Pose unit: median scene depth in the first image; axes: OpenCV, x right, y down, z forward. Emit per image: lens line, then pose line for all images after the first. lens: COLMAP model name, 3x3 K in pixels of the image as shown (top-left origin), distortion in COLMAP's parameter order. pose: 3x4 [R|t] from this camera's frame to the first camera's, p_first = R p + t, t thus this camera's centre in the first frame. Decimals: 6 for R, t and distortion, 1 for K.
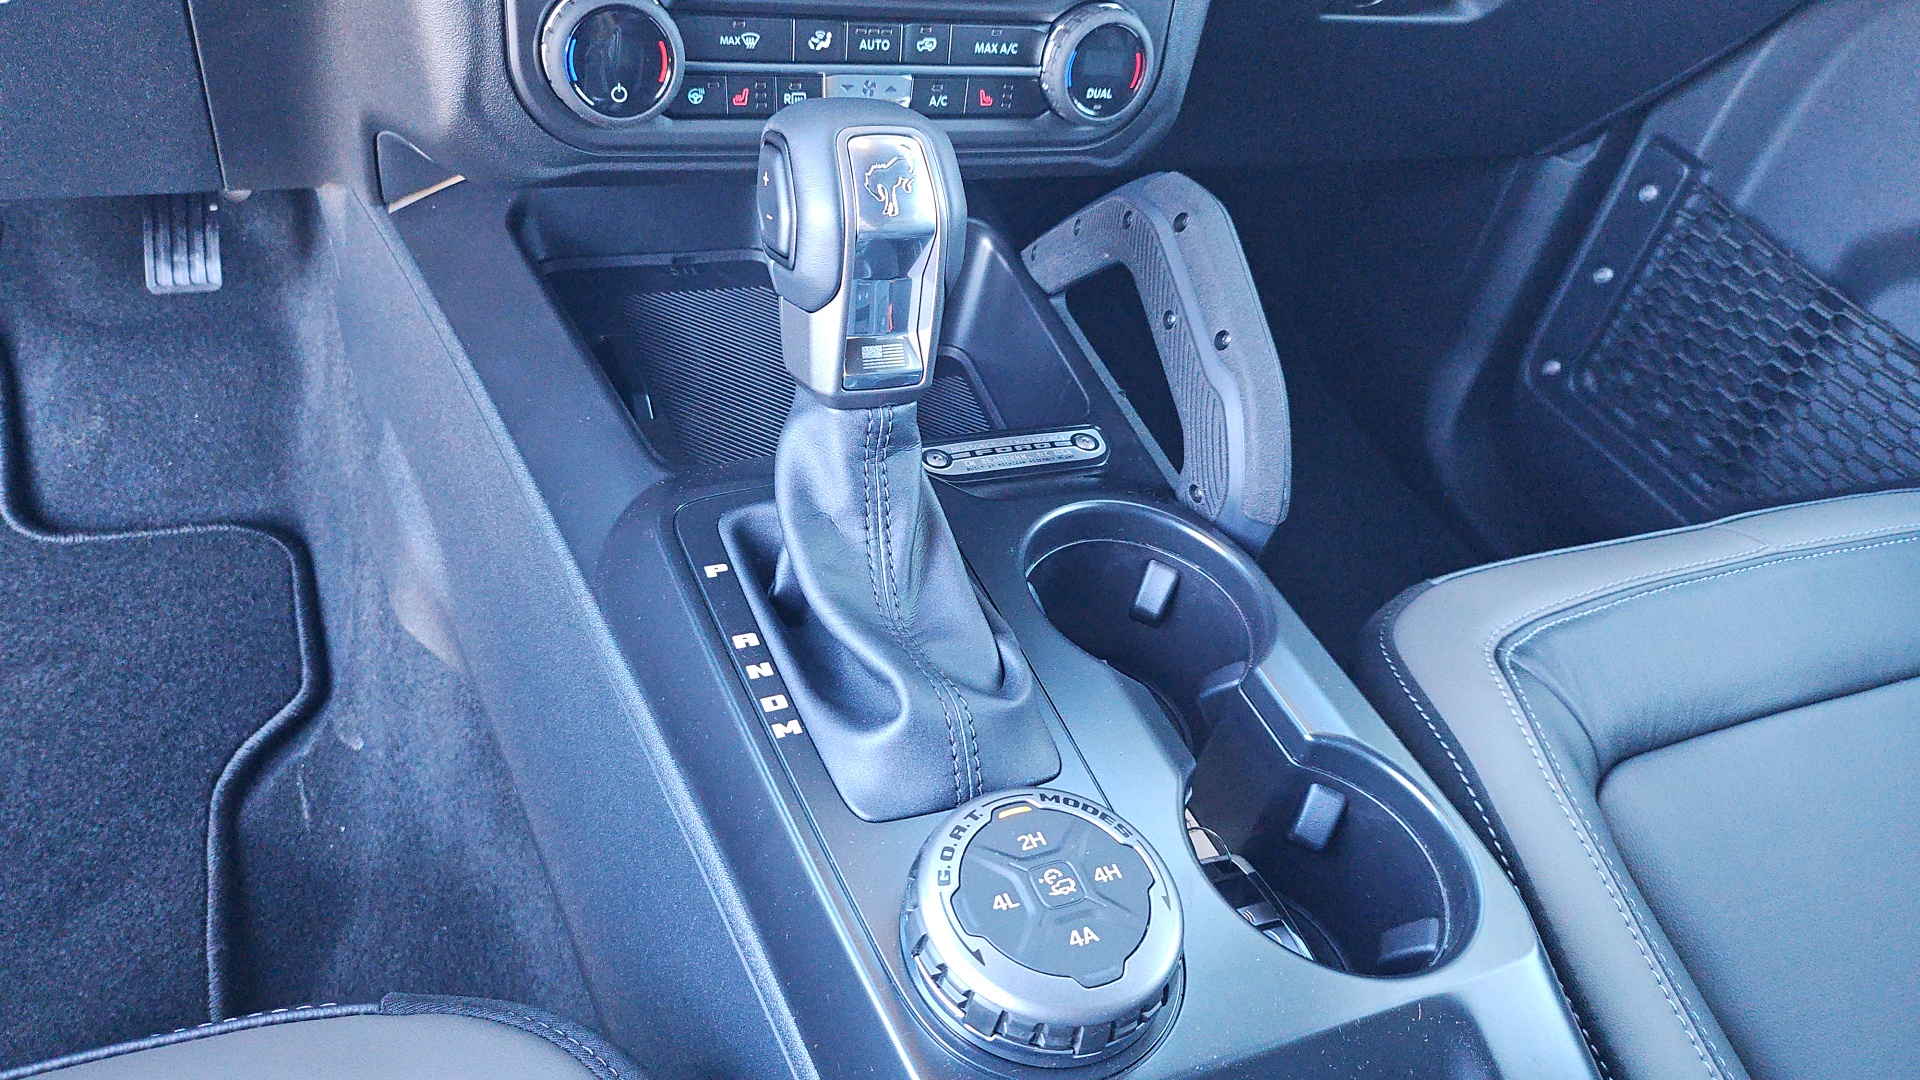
lens RADIAL K [[1334.3, 0, 953.6], [0, 1334.3, 511.8], [0, 0, 1]] dist [0.018022, -0.000471]
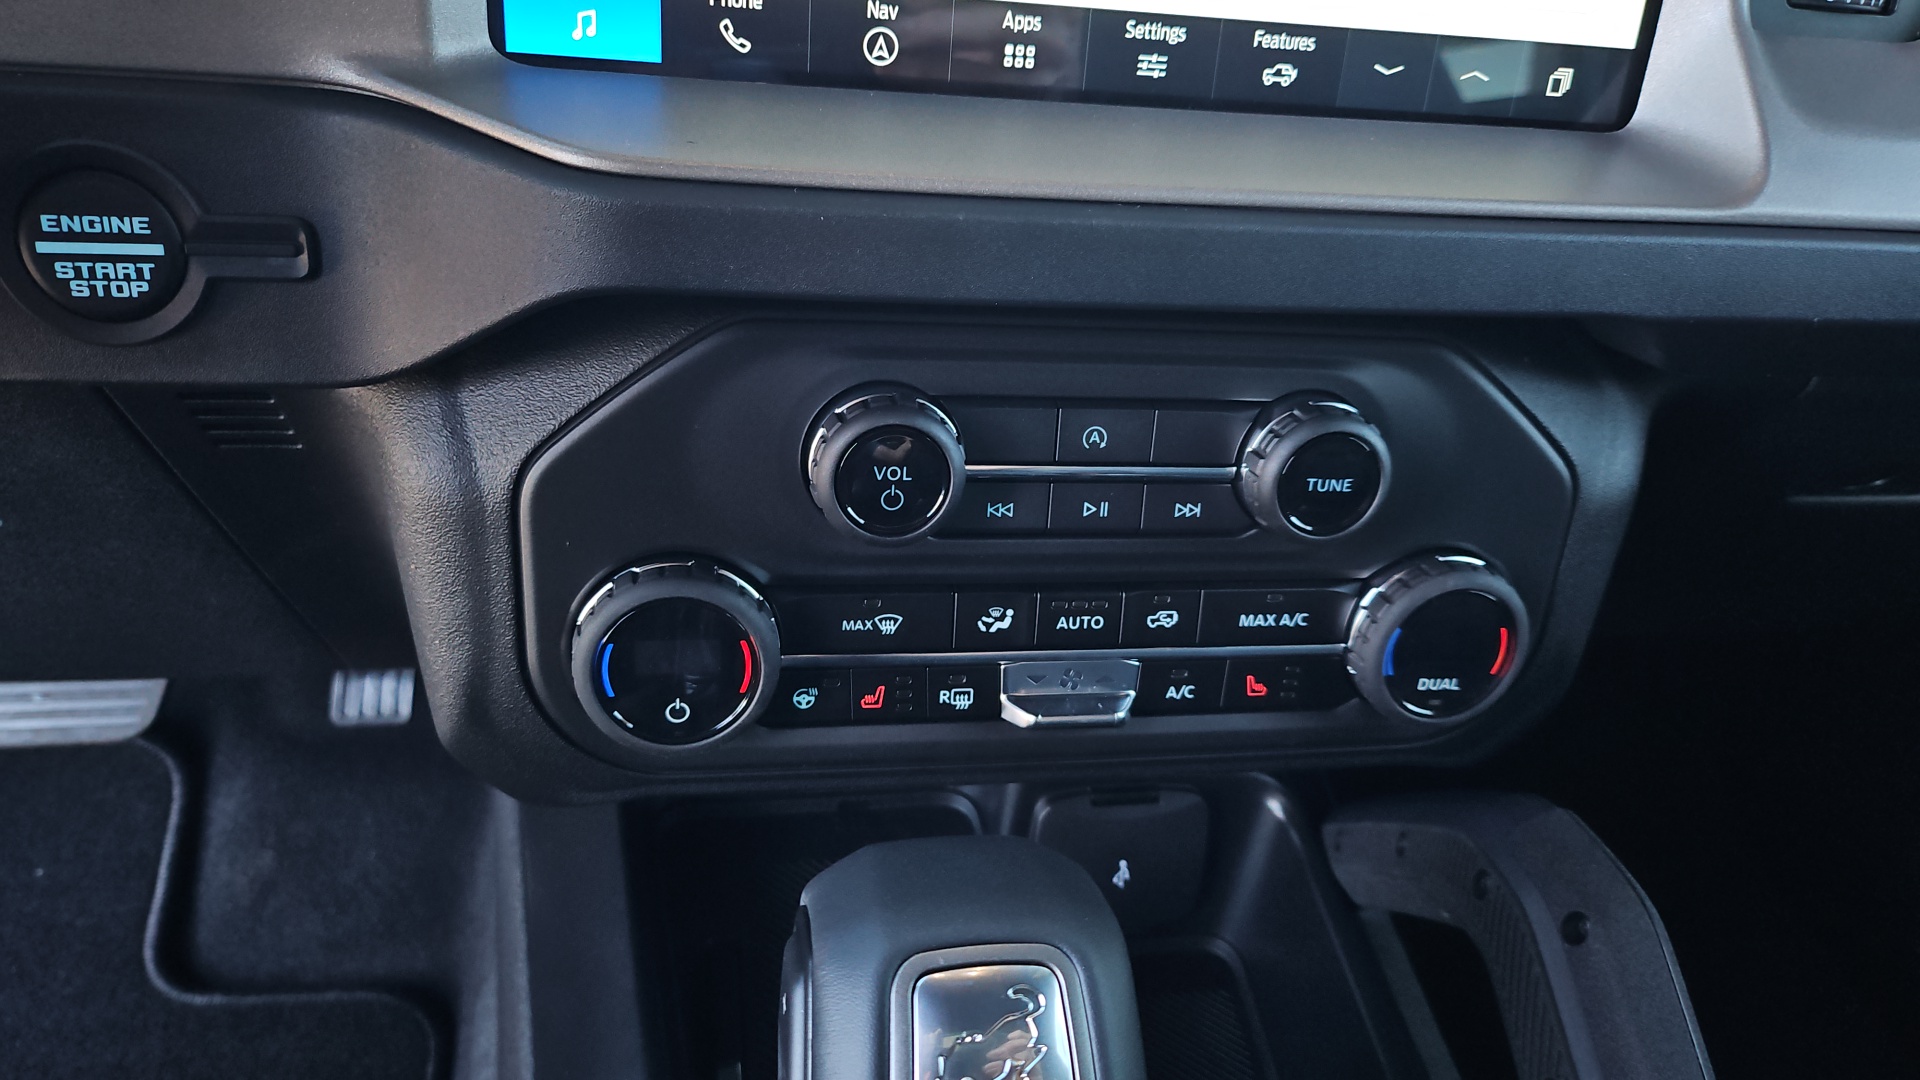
lens RADIAL K [[1339.6, 0, 985.3], [0, 1339.6, 526.7], [0, 0, 1]] dist [0.017884, -0.000868]
pose [[0.971077, 0.042152, -0.235014, 0.047449], [-0.086343, 0.979675, -0.181055, -0.260721], [0.222606, 0.196110, 0.954980, 0.330968]]
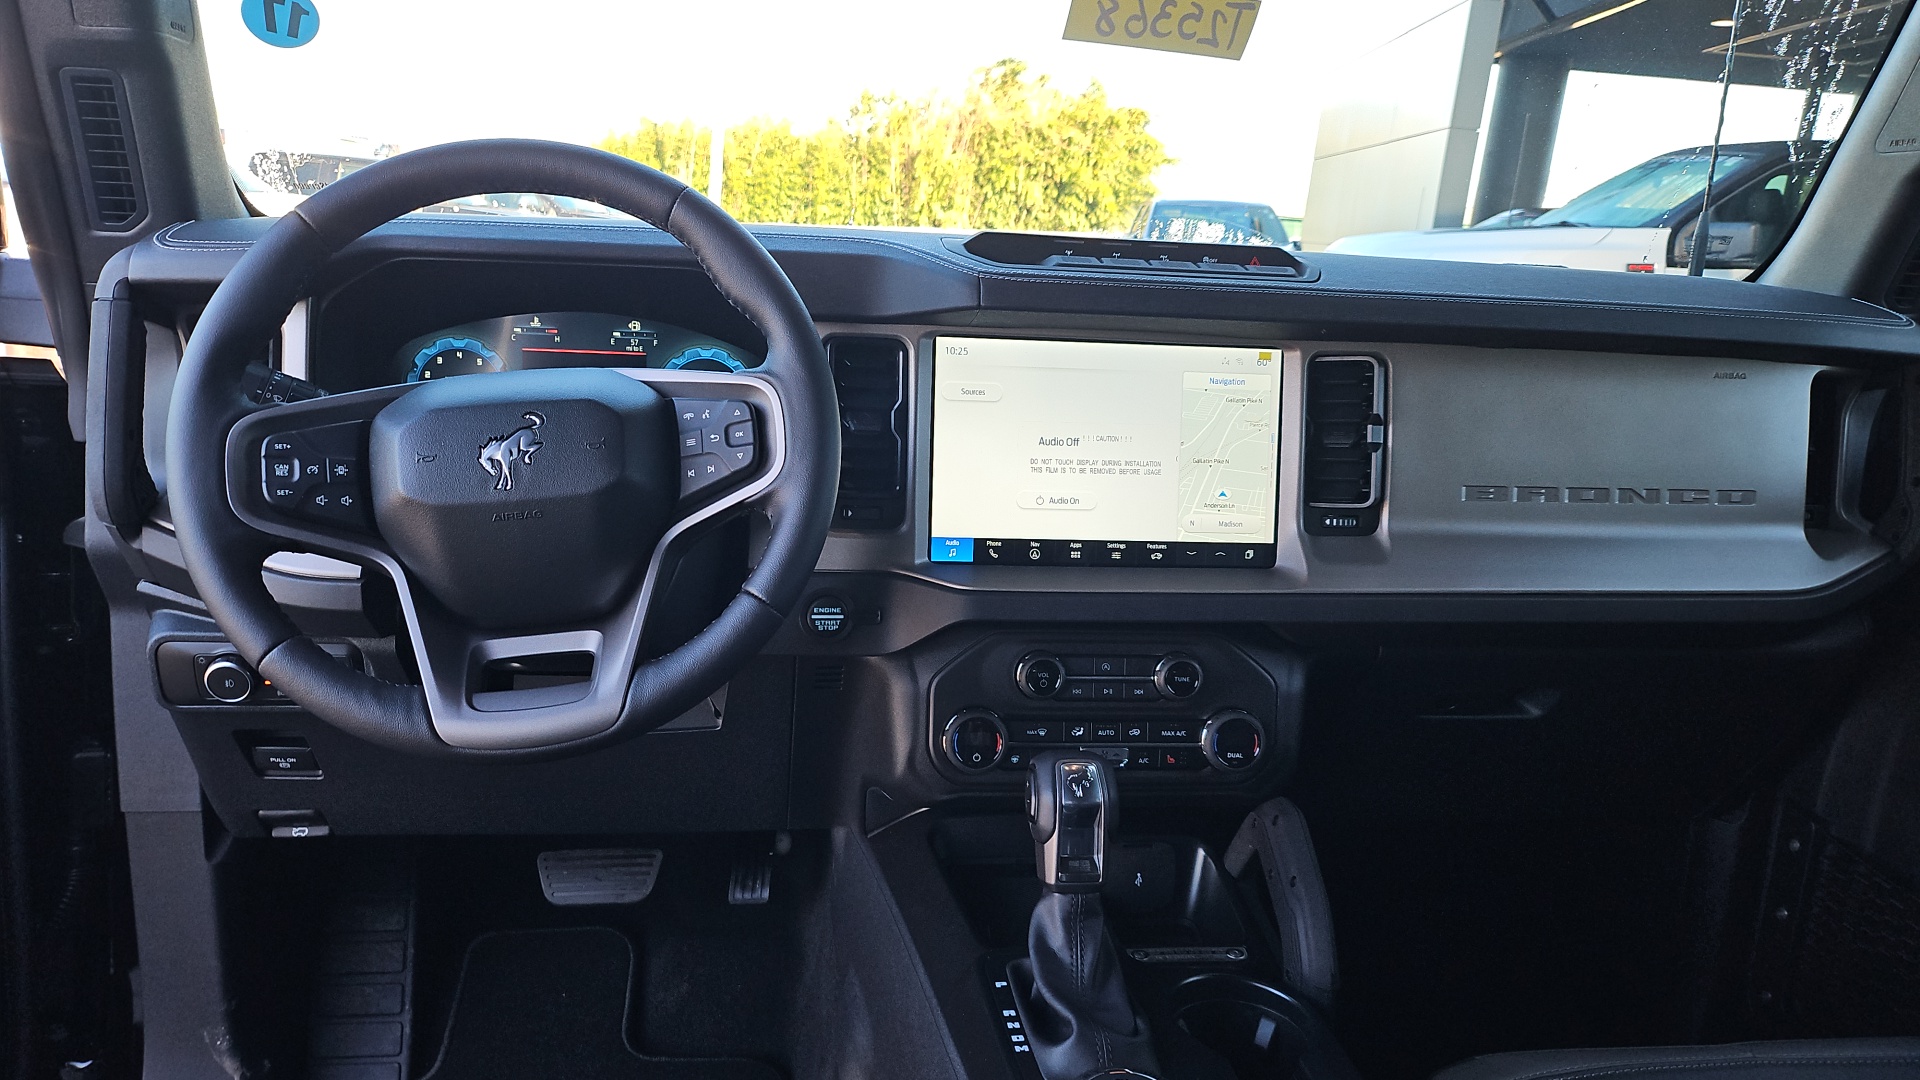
lens RADIAL K [[1339.6, 0, 985.3], [0, 1339.6, 526.7], [0, 0, 1]] dist [0.017884, -0.000868]
pose [[0.954022, -0.083275, -0.287938, 0.351550], [-0.074223, 0.865079, -0.496115, 0.367296], [0.290403, 0.494676, 0.819123, -0.791724]]
